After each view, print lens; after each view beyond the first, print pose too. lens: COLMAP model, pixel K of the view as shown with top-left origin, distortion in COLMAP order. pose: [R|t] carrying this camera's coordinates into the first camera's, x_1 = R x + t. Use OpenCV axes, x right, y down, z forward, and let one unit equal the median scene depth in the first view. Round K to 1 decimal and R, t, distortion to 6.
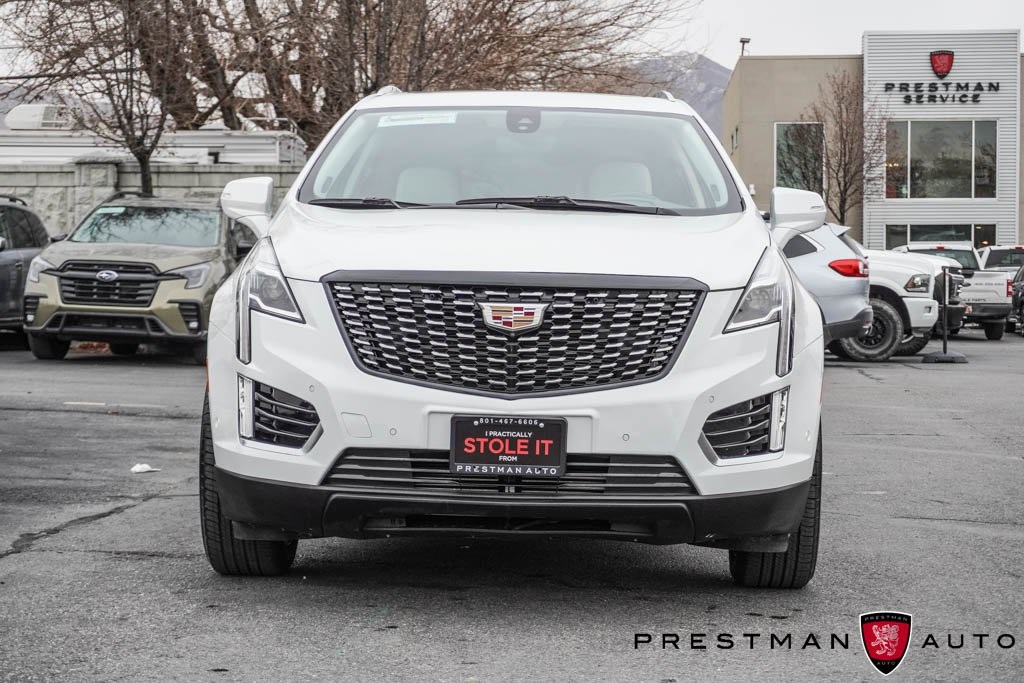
lens RADIAL K [[2175.0, 0, 512.0], [0, 2175.0, 341.5], [0, 0, 1]] dist [0.021922, 0.578416]
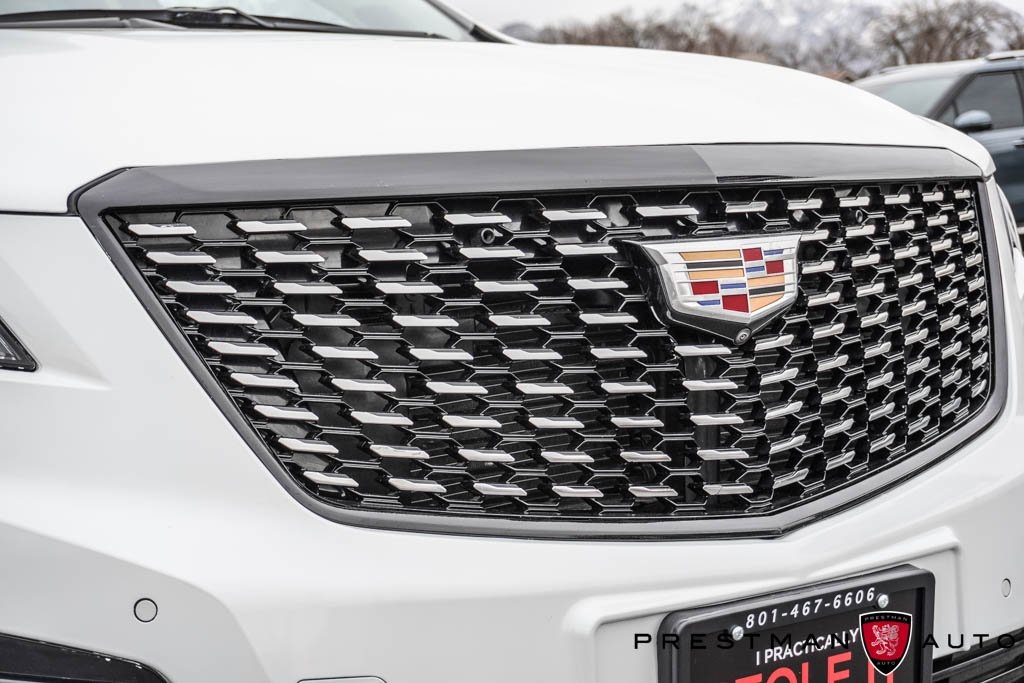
lens RADIAL K [[1887.2, 0, 512.0], [0, 1887.2, 341.5], [0, 0, 1]] dist [0.016280, 0.005588]
pose [[0.781501, -0.098318, 0.616109, -0.198917], [0.081886, 0.995127, 0.054934, -0.020344], [-0.618507, 0.007520, 0.785743, 0.798621]]
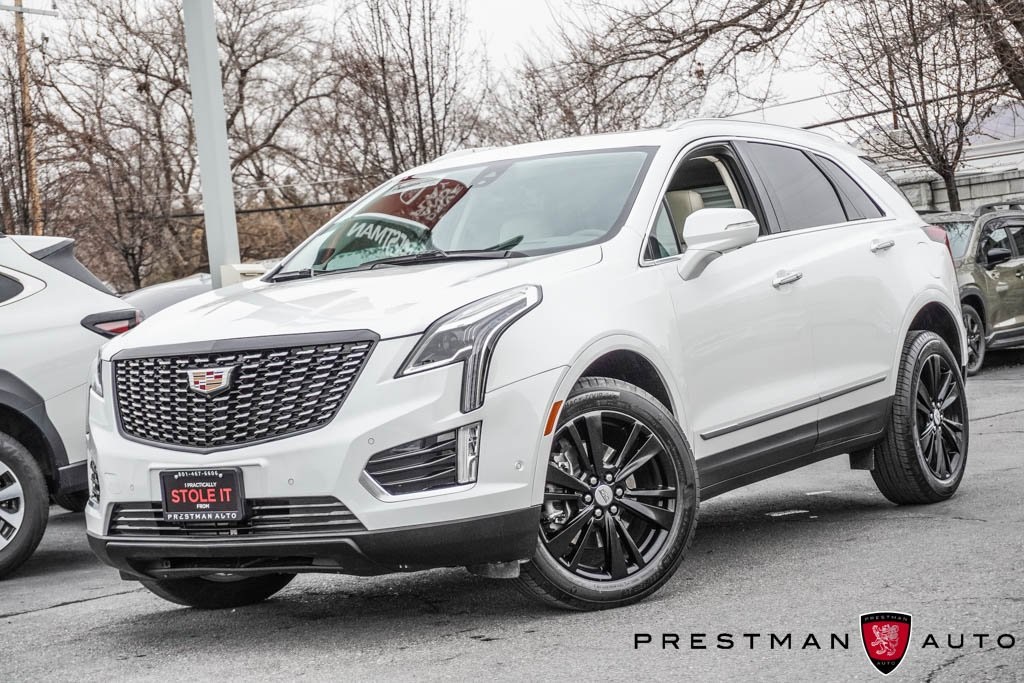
lens RADIAL K [[2175.0, 0, 512.0], [0, 2175.0, 341.5], [0, 0, 1]] dist [0.021922, 0.578416]
pose [[0.849287, -0.087299, -0.520663, 0.725742], [0.086141, 0.995931, -0.026478, 0.012014], [0.520856, -0.022363, 0.853352, 0.114636]]
